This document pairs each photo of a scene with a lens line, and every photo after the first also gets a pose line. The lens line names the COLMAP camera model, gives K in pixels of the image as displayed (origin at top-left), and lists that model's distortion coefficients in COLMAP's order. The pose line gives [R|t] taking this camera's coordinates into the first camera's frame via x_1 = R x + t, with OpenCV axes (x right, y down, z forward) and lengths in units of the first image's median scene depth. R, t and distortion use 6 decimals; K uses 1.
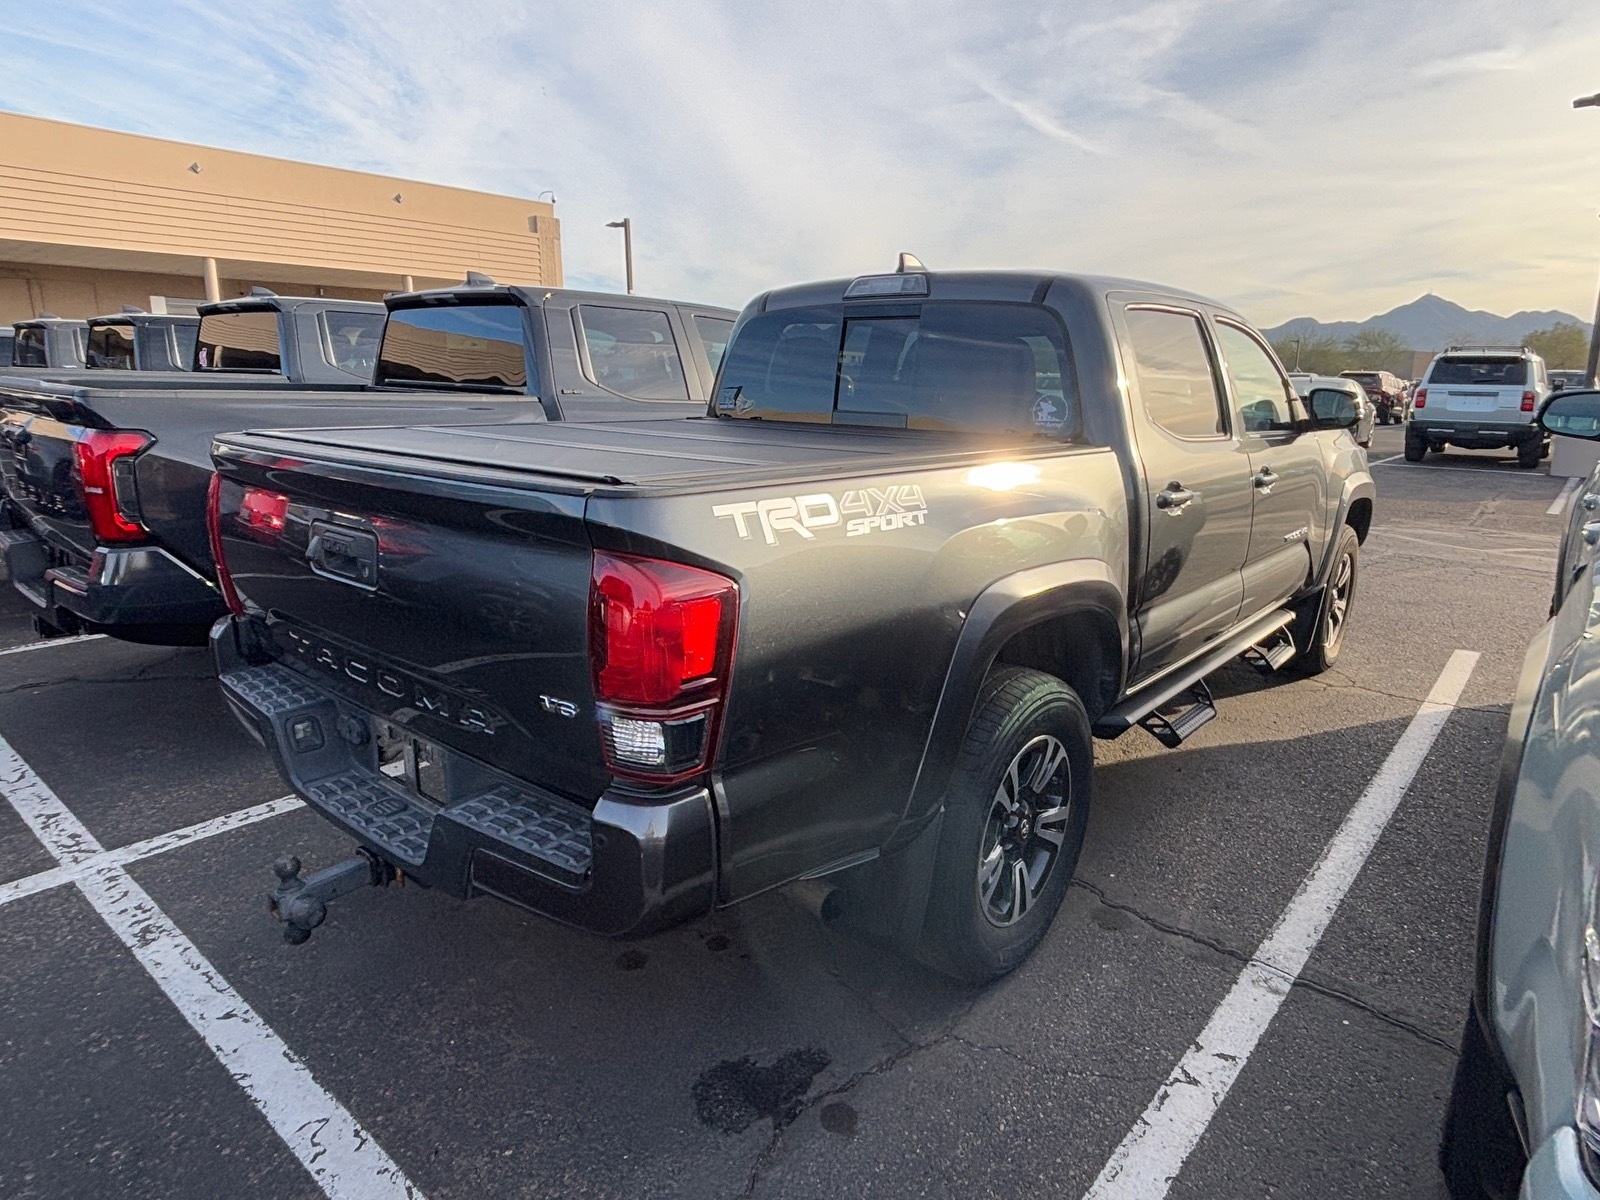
lens RADIAL K [[952.6, 0, 801.9], [0, 952.6, 598.5], [0, 0, 1]] dist [-0.003064, -0.000699]
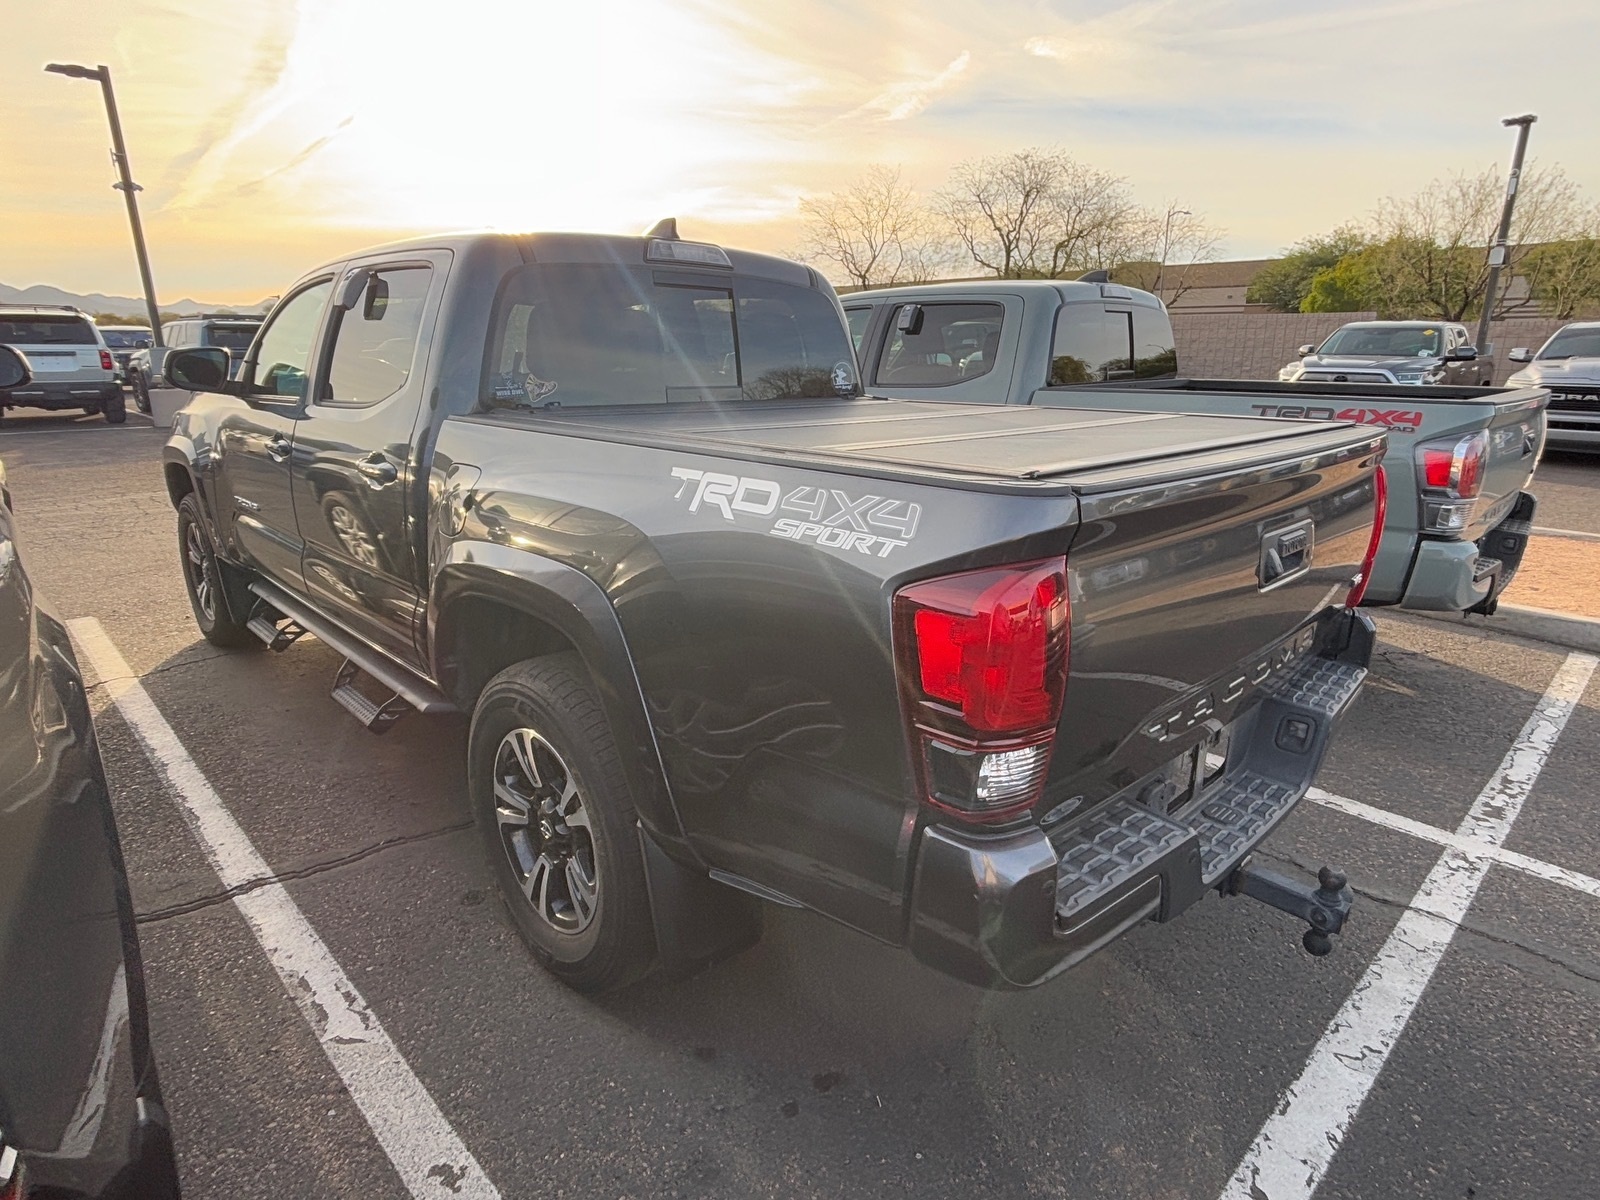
lens RADIAL K [[890.6, 0, 799.2], [0, 890.6, 599.5], [0, 0, 1]] dist [-0.000467, 0.000005]
pose [[-0.103458, 0.236869, -0.966017, 0.879929], [-0.228018, 0.939715, 0.254840, -0.228183], [0.968145, 0.246635, -0.043211, 1.082155]]
